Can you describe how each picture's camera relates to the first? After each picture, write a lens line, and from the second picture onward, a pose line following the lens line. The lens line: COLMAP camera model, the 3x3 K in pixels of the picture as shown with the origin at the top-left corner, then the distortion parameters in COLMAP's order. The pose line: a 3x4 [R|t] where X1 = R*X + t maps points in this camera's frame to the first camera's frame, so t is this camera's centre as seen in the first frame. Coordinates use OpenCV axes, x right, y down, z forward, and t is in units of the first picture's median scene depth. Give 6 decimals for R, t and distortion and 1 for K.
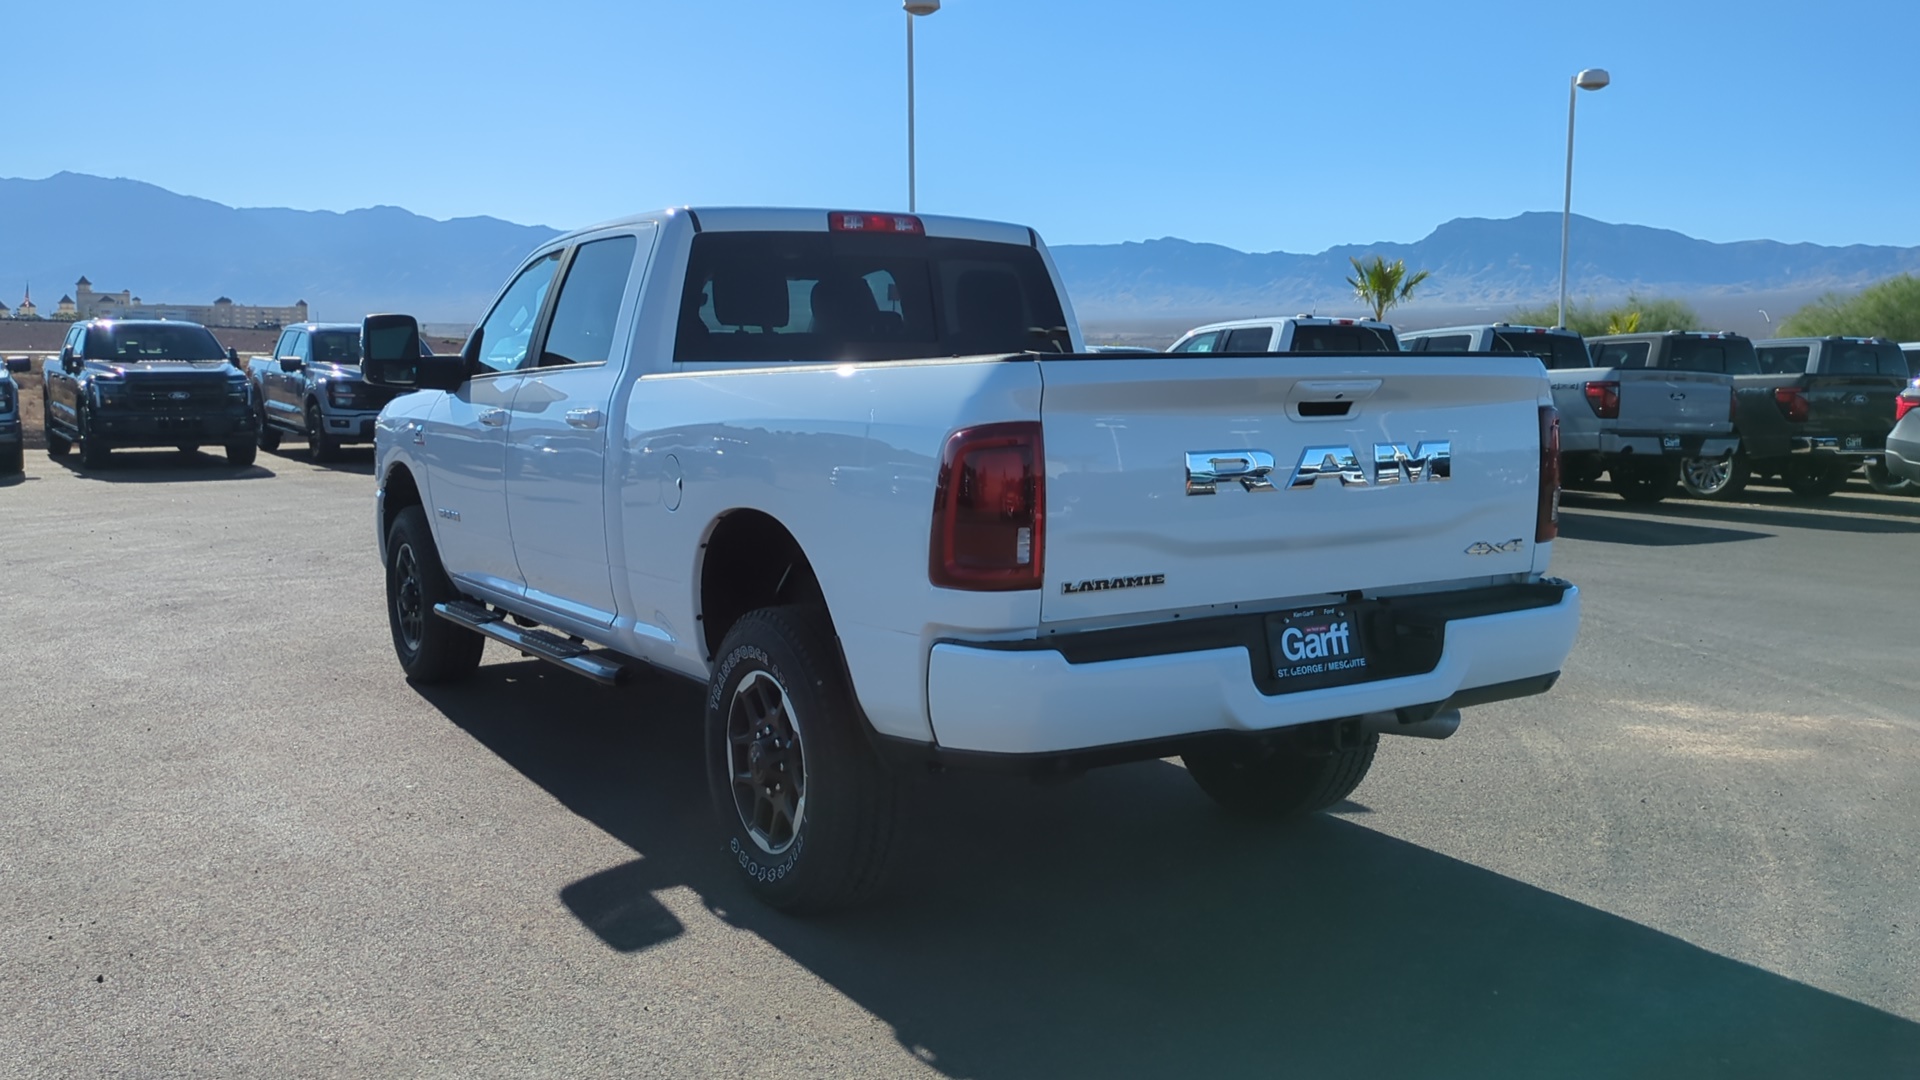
lens RADIAL K [[1668.3, 0, 960.0], [0, 1668.3, 540.0], [0, 0, 1]] dist [0.008893, -0.012444]
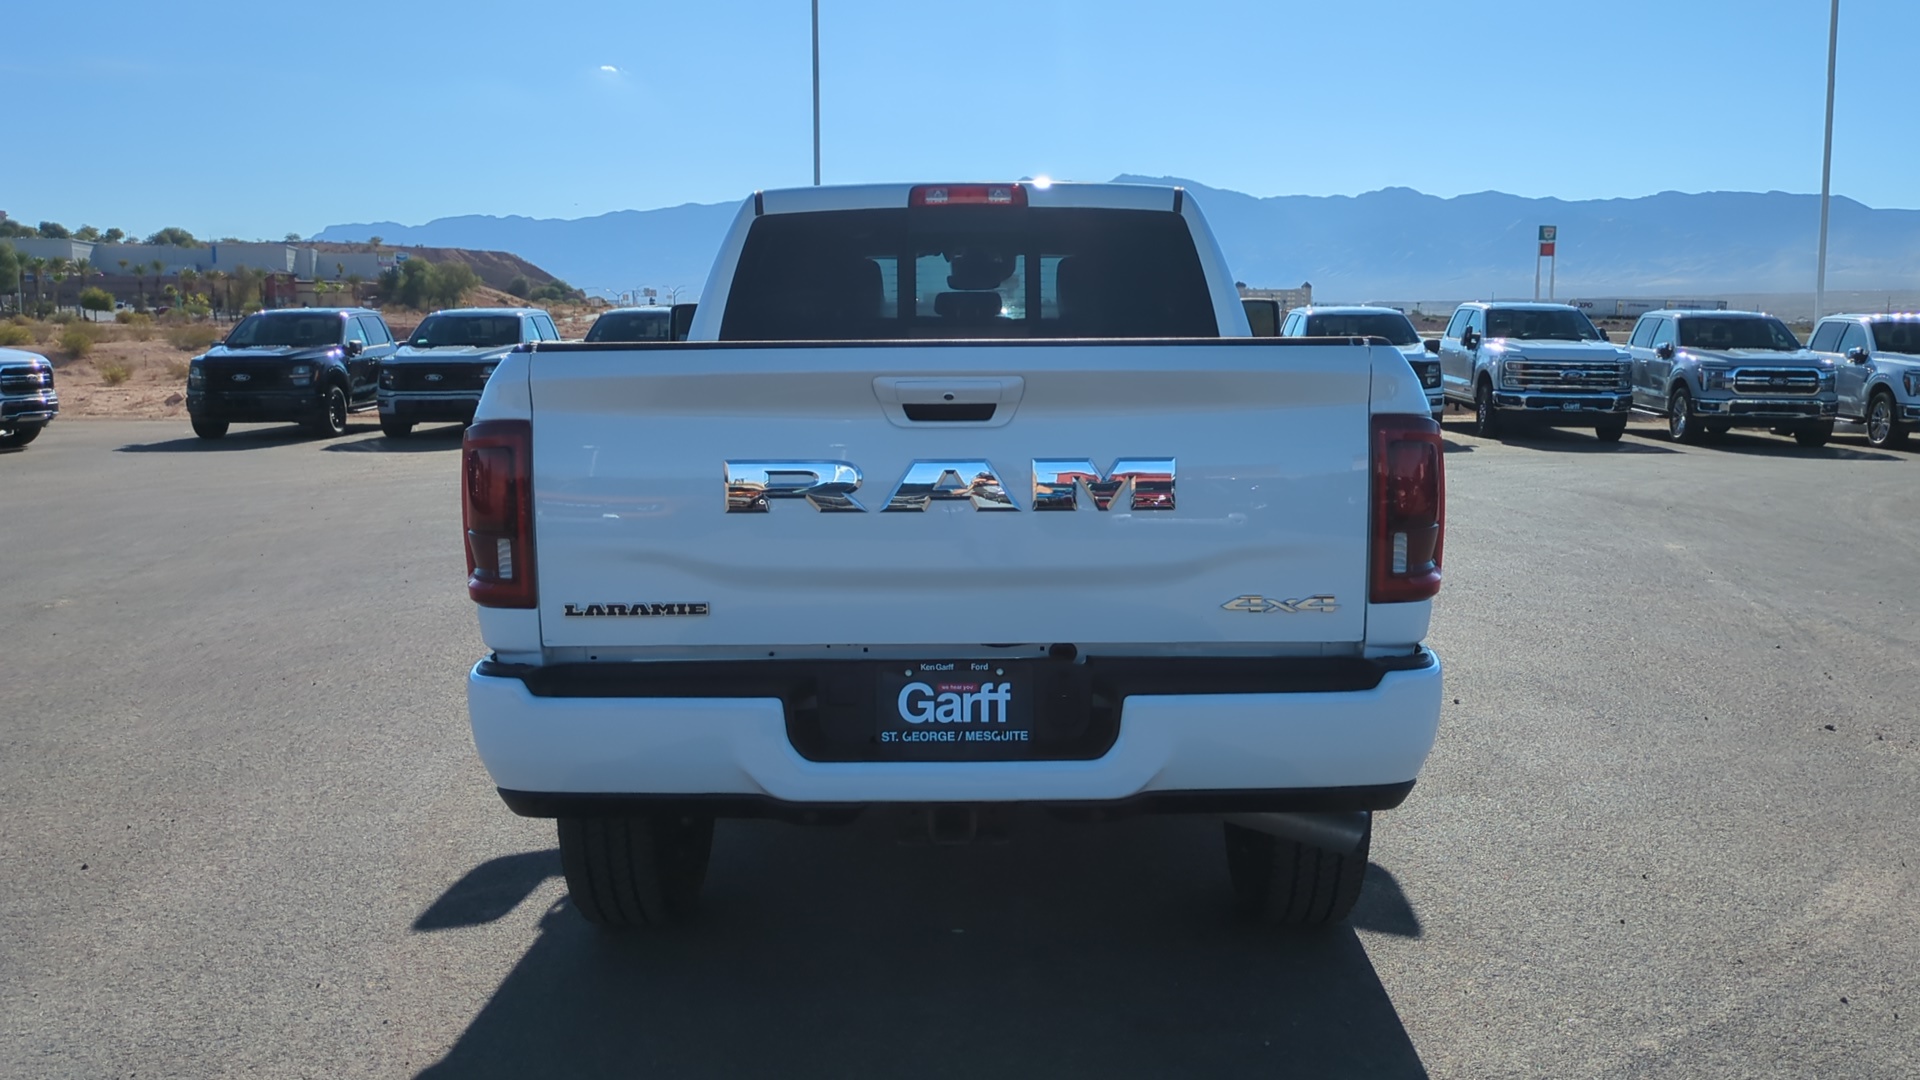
lens RADIAL K [[1635.6, 0, 960.0], [0, 1635.6, 540.0], [0, 0, 1]] dist [0.026231, -0.008454]
pose [[0.851140, 0.062344, -0.521223, 0.622681], [-0.053954, 0.998054, 0.031273, -0.042026], [0.522158, 0.001505, 0.852847, 0.333458]]
